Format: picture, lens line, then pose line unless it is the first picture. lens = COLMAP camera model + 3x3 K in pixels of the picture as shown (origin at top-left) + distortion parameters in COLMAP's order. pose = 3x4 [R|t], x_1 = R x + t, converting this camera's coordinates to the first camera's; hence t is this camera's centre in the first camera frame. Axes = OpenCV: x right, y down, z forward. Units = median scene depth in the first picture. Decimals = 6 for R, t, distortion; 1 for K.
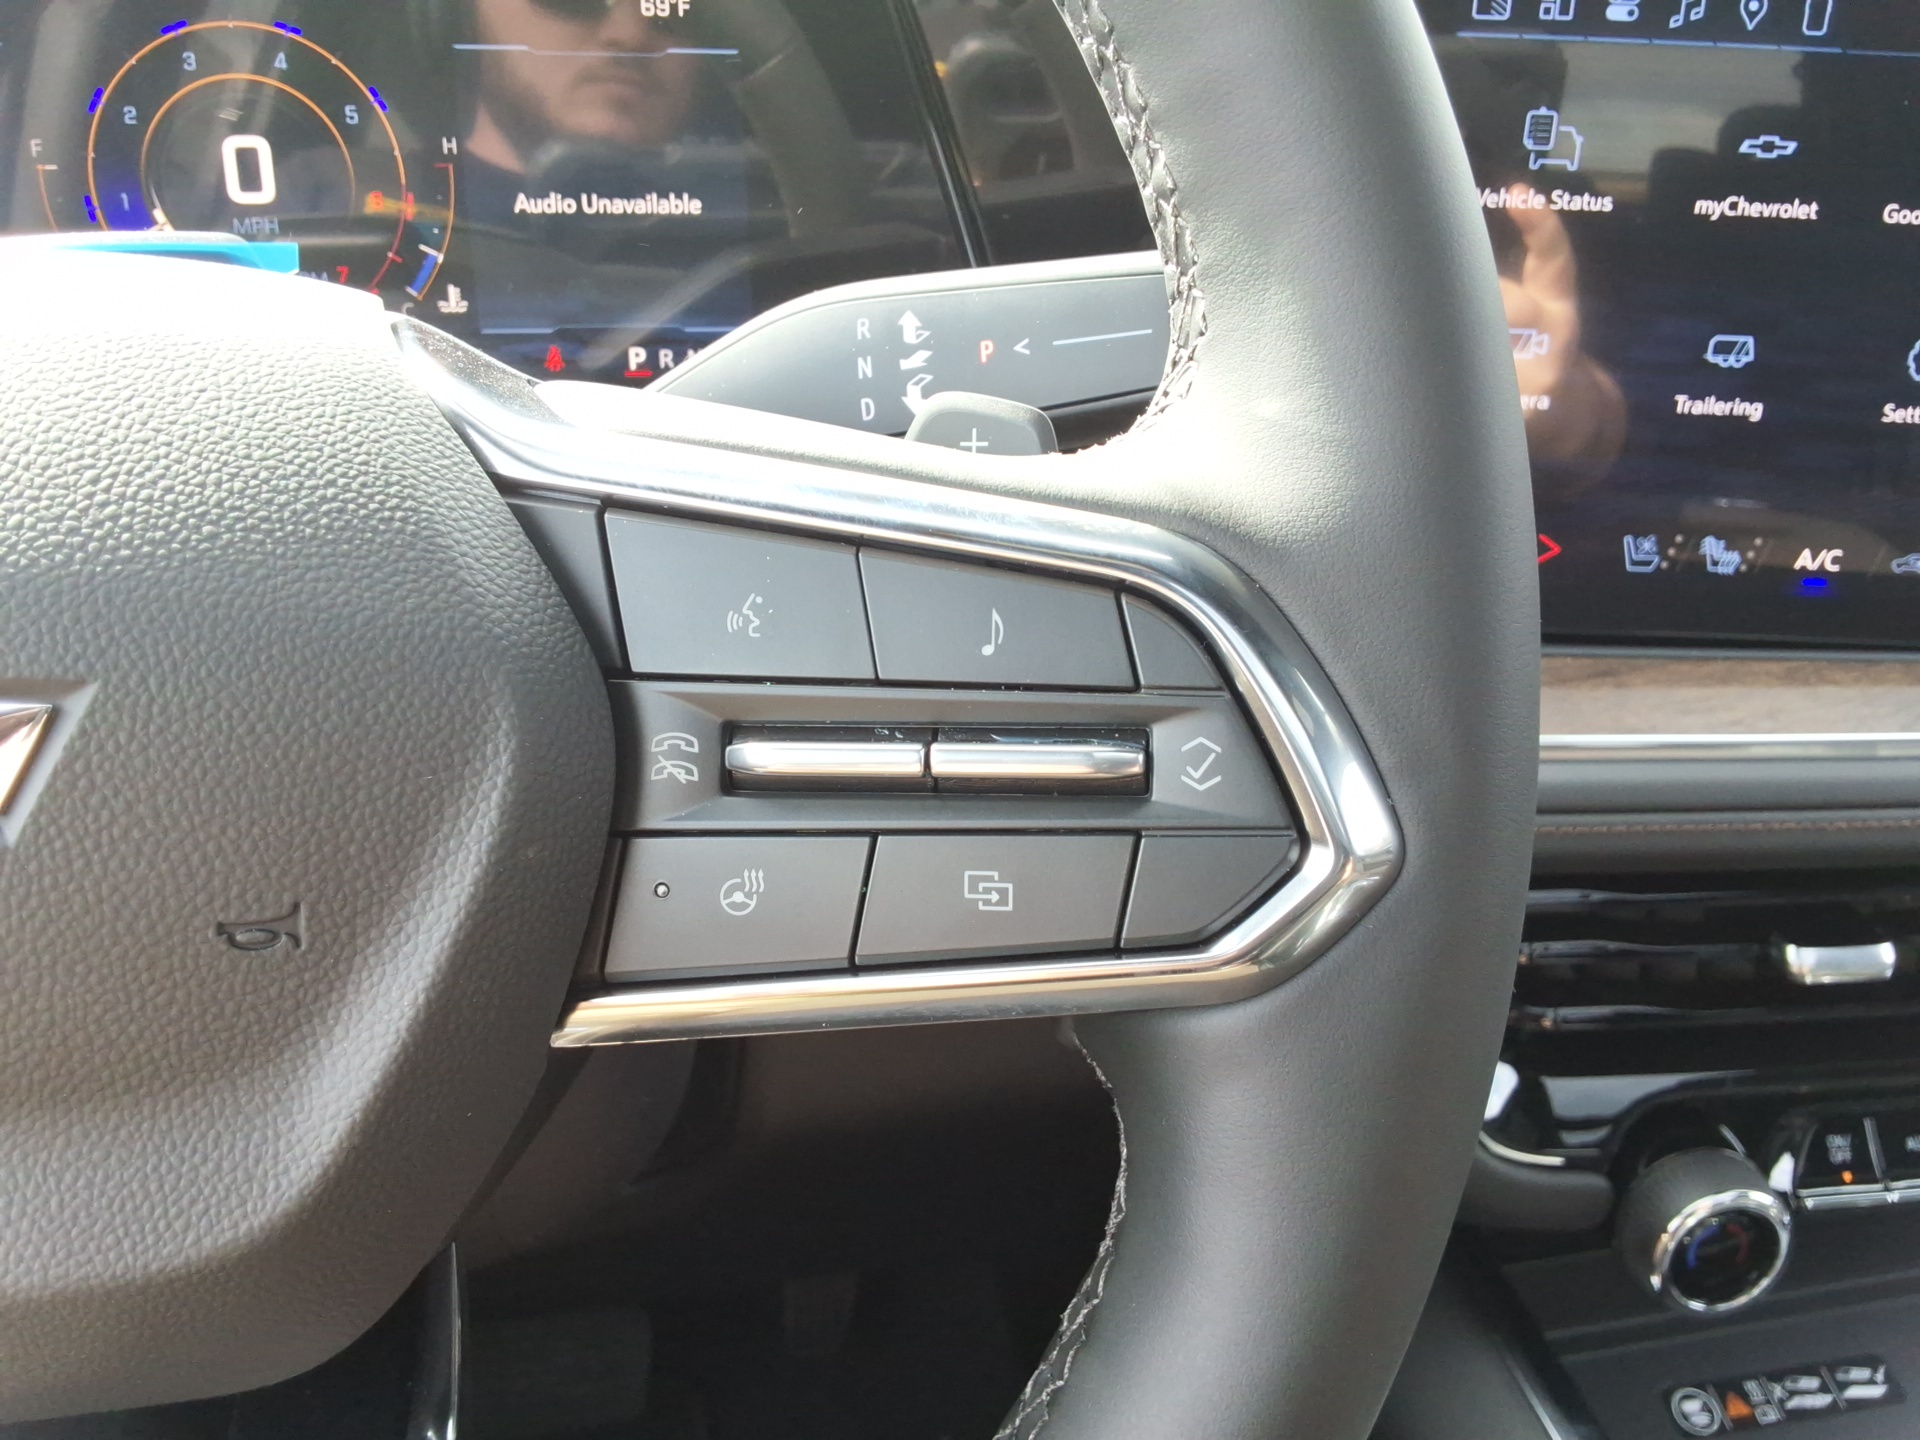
lens RADIAL K [[1560.3, 0, 986.0], [0, 1560.3, 725.6], [0, 0, 1]] dist [0.131382, -0.213512]
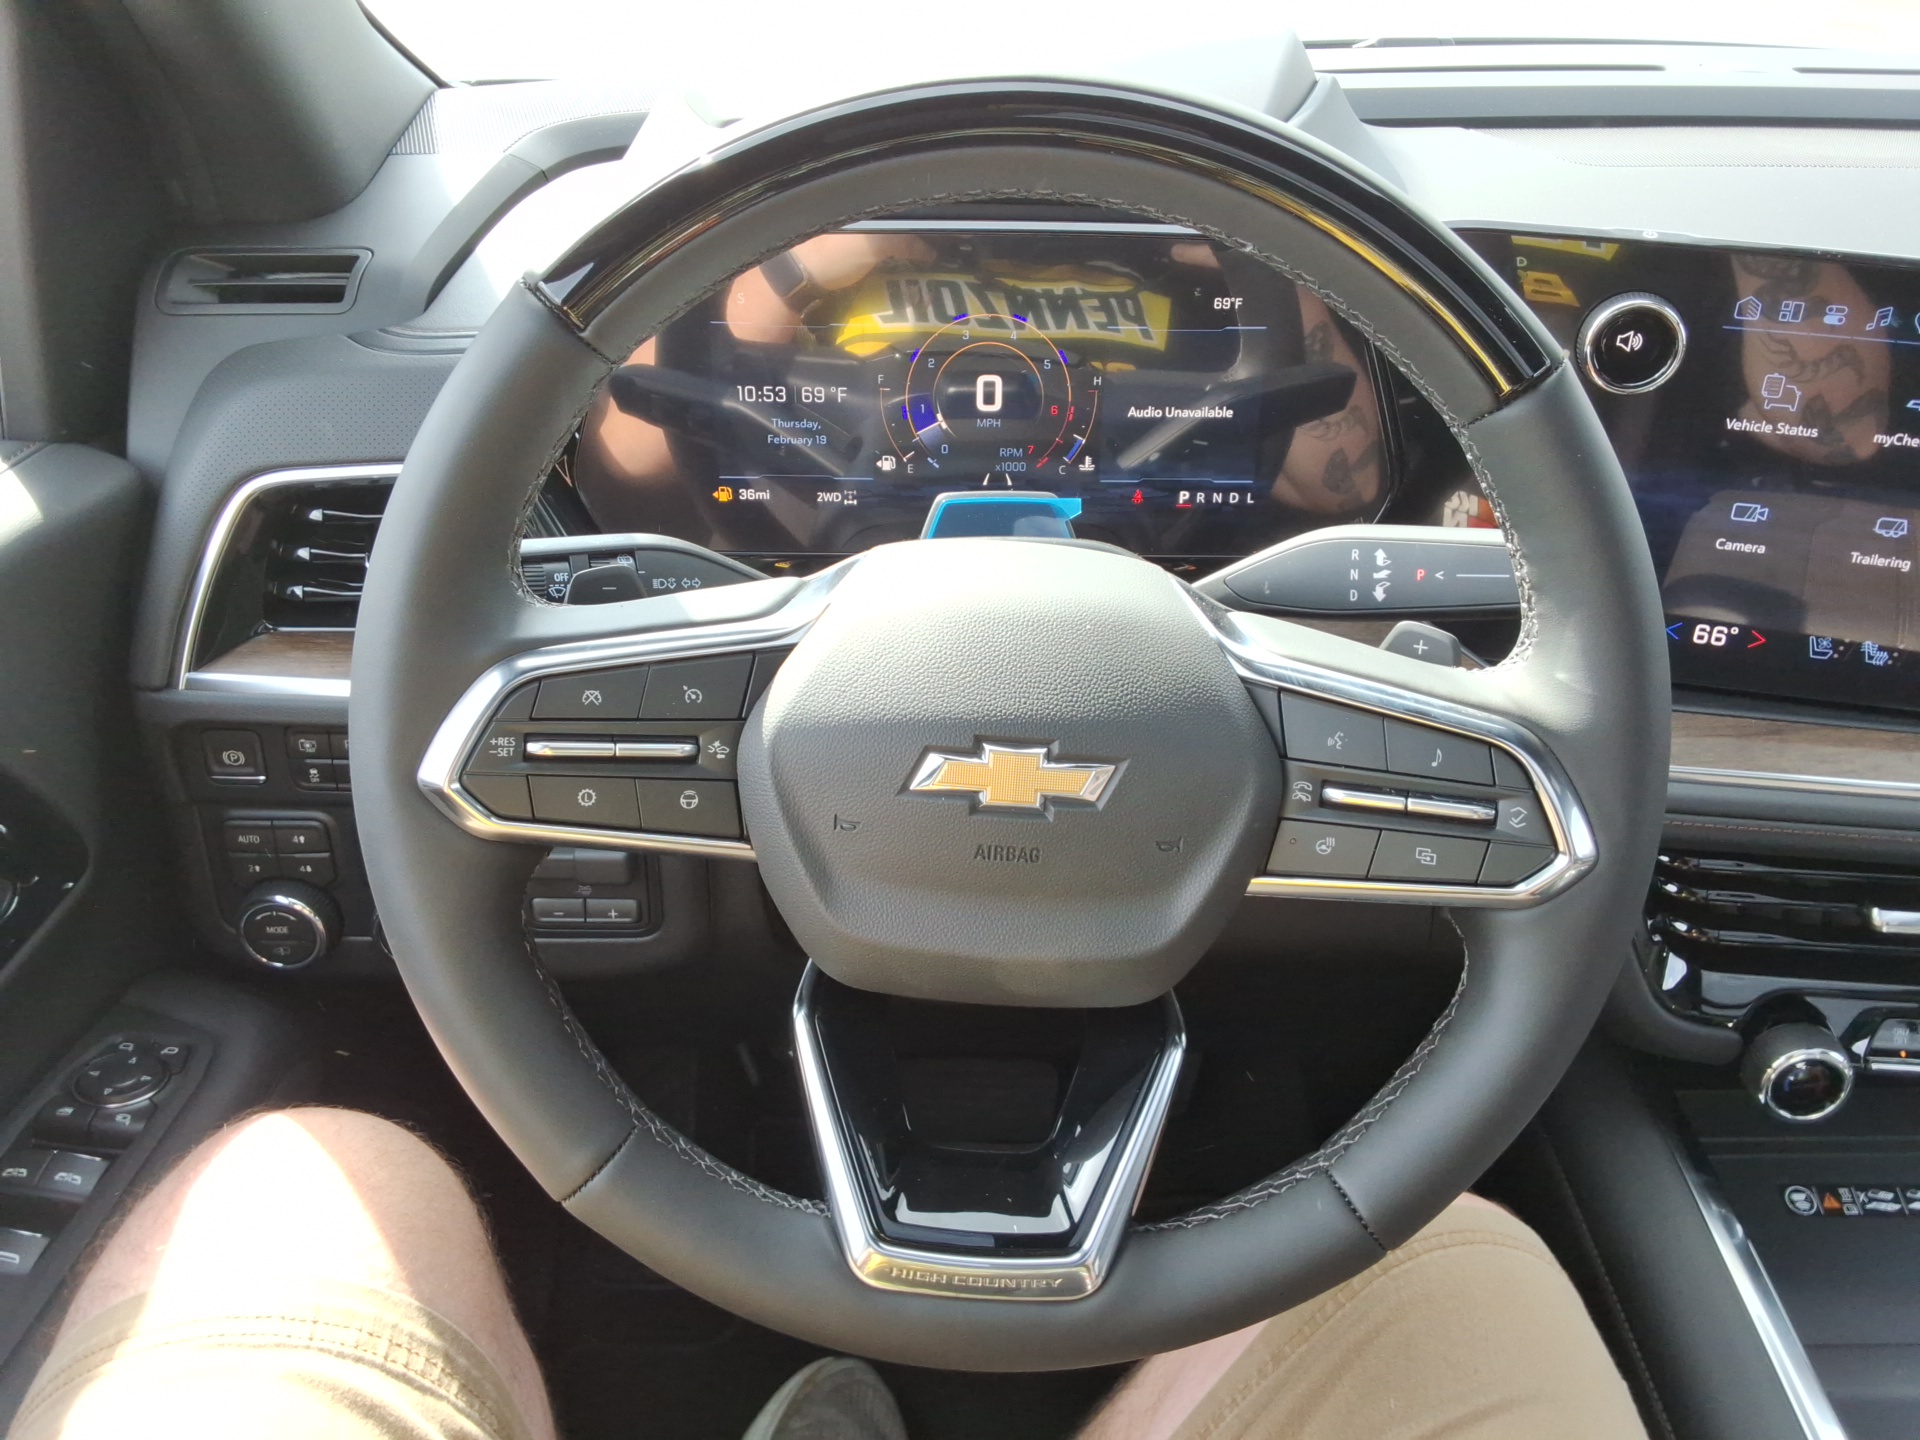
lens RADIAL K [[1560.9, 0, 947.7], [0, 1560.9, 714.4], [0, 0, 1]] dist [0.112730, -0.179288]
pose [[0.978591, 0.087395, -0.186336, -0.141822], [-0.071386, 0.993292, 0.090971, -0.142569], [0.193036, -0.075722, 0.978265, -0.779955]]
